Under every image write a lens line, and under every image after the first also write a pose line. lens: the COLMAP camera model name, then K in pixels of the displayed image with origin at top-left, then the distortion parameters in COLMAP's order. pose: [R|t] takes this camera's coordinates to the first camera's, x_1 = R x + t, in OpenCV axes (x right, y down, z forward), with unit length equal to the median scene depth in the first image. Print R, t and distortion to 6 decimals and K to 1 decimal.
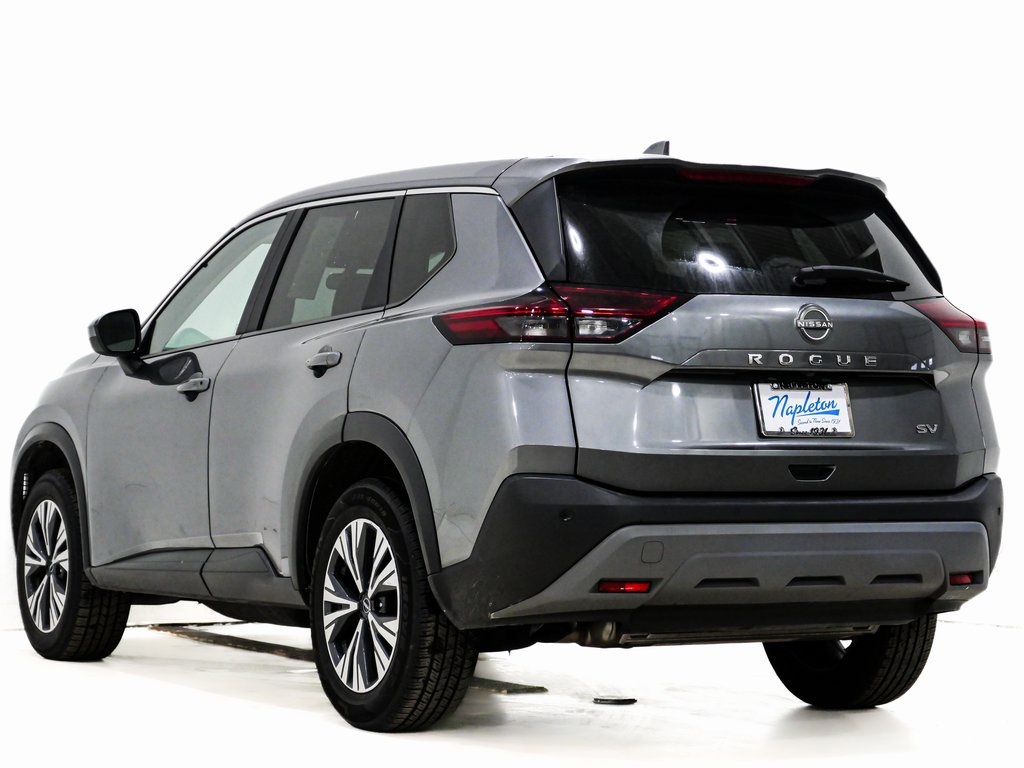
lens RADIAL K [[2602.9, 0, 511.7], [0, 2602.9, 383.6], [0, 0, 1]] dist [0.281108, 0.000000]
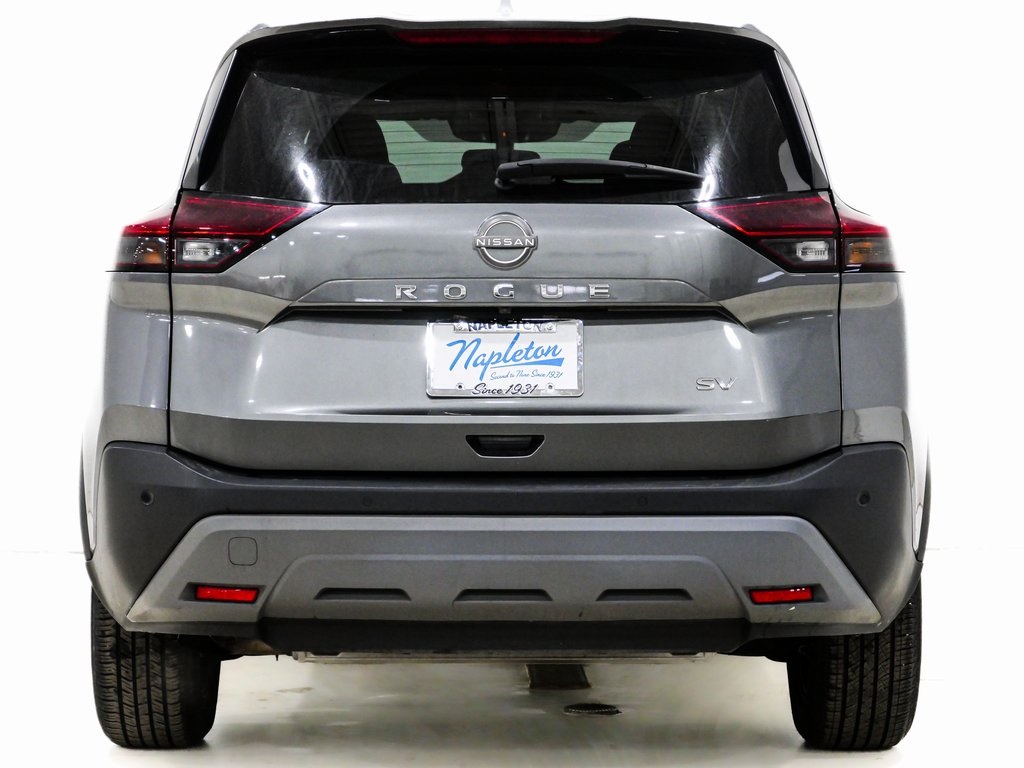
lens RADIAL K [[2839.5, 0, 512.0], [0, 2839.5, 383.9], [0, 0, 1]] dist [0.046241, 0.000000]
pose [[0.870398, 0.017053, -0.492053, 0.503137], [0.014487, 0.998080, 0.060216, -0.030597], [0.492136, -0.059540, 0.868480, 0.315603]]
